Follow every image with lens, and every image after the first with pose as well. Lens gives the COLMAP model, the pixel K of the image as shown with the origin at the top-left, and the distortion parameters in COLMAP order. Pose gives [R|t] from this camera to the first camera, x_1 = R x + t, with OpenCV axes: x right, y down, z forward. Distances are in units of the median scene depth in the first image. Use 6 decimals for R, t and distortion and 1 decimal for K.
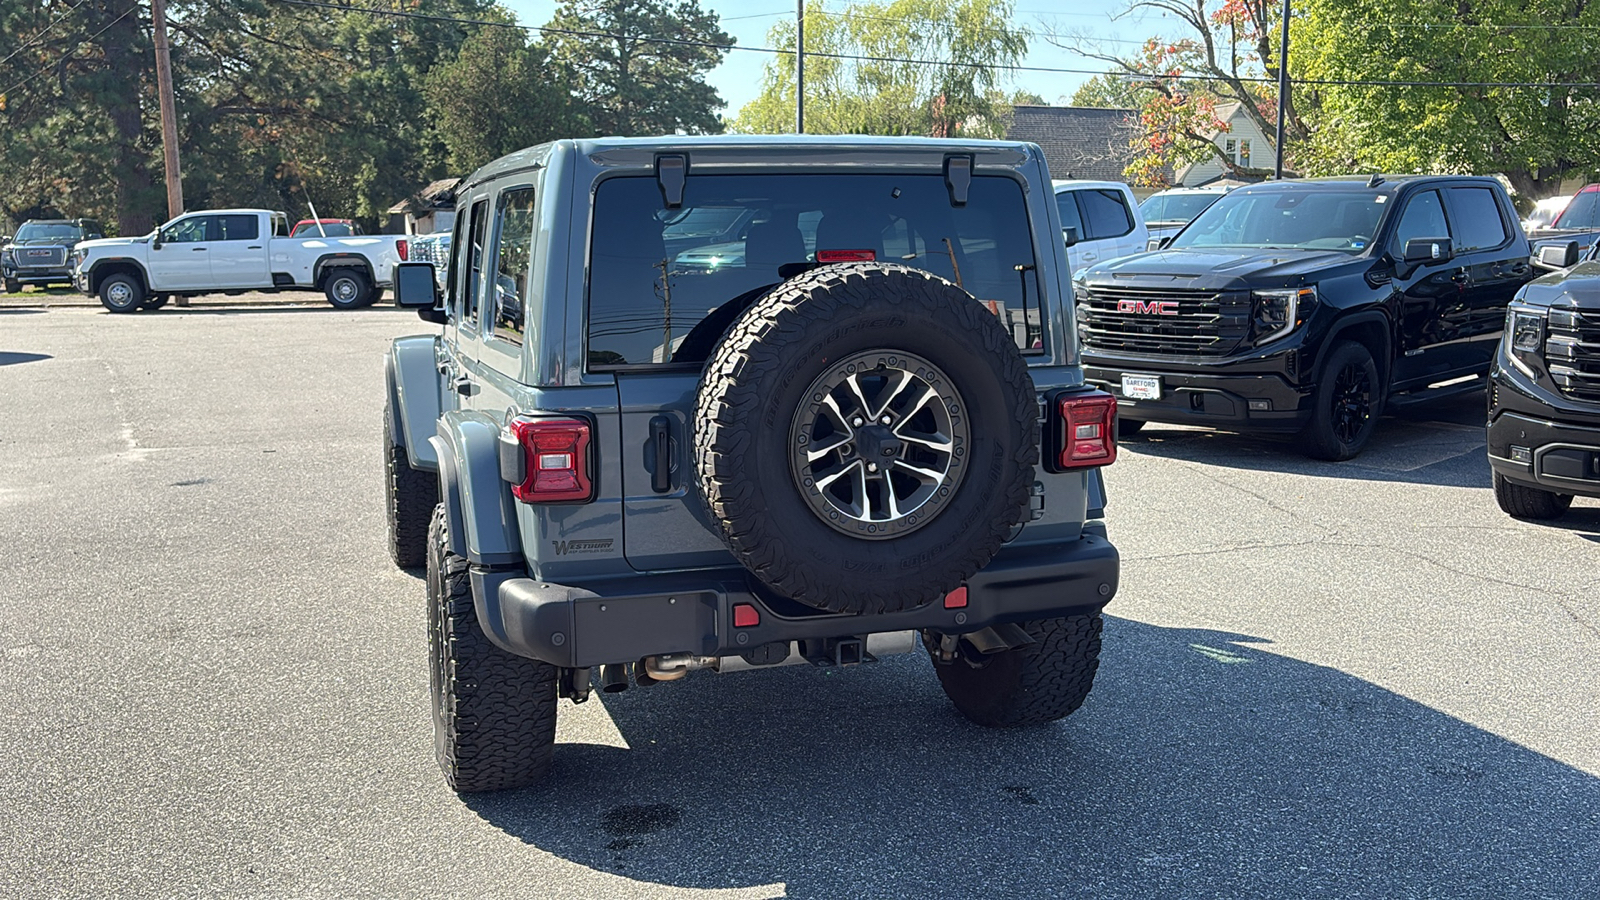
lens RADIAL K [[1489.8, 0, 798.8], [0, 1489.8, 456.3], [0, 0, 1]] dist [0.029233, 0.000000]
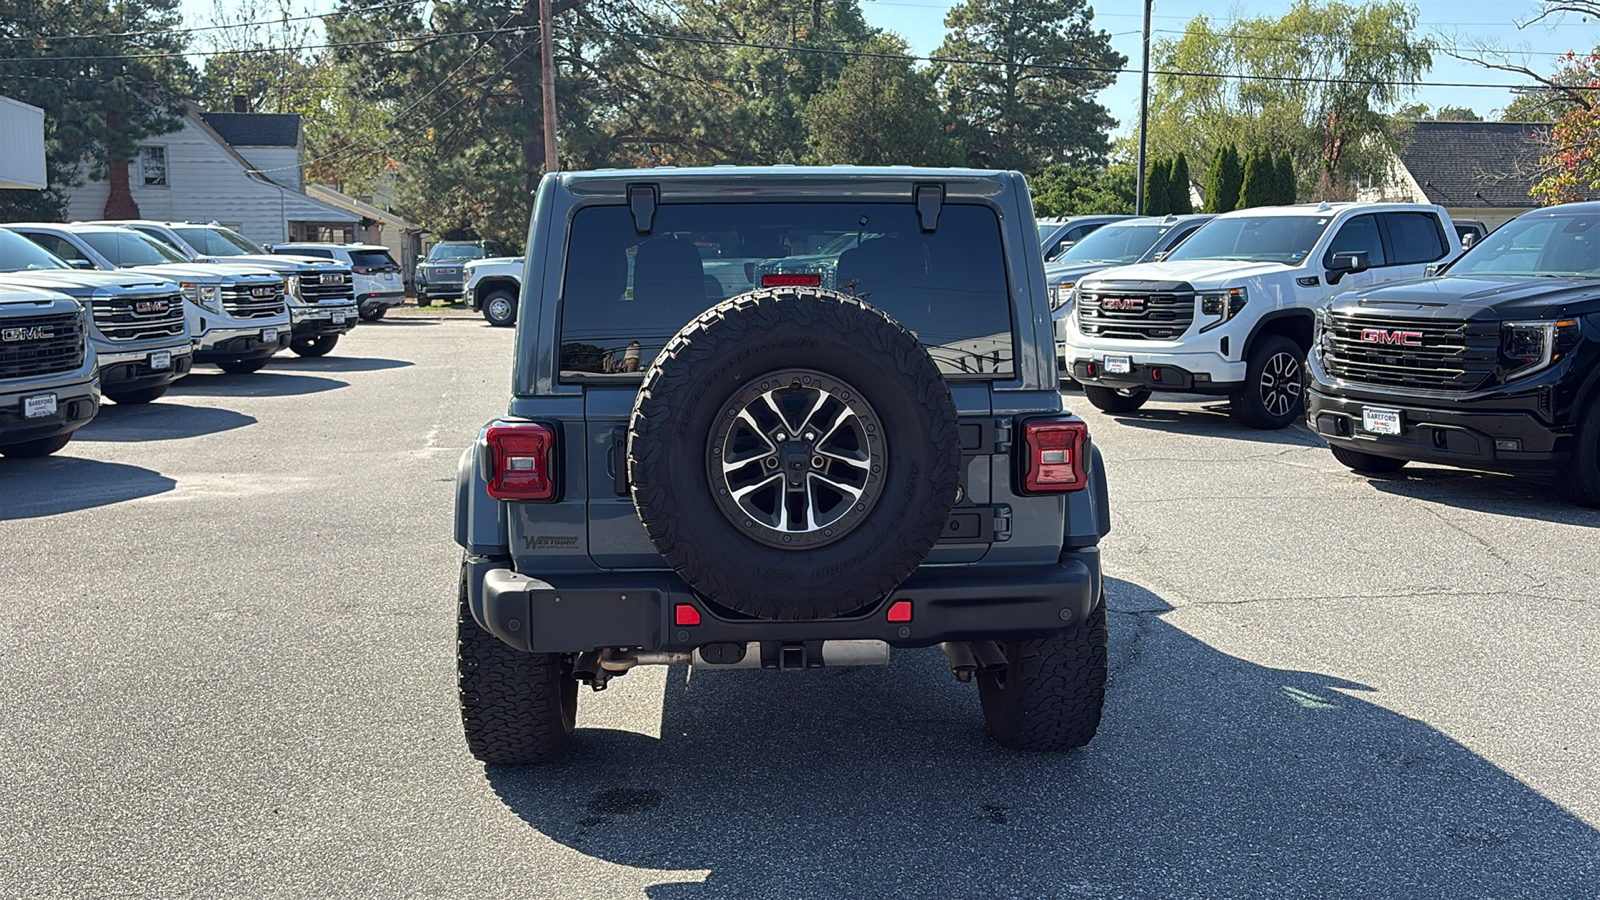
lens RADIAL K [[1489.8, 0, 806.2], [0, 1489.8, 447.2], [0, 0, 1]] dist [0.029233, 0.000000]
pose [[0.970477, 0.037365, -0.238284, 0.168578], [-0.042237, 0.998989, -0.015374, -0.000161], [0.237469, 0.024985, 0.971074, -0.011044]]
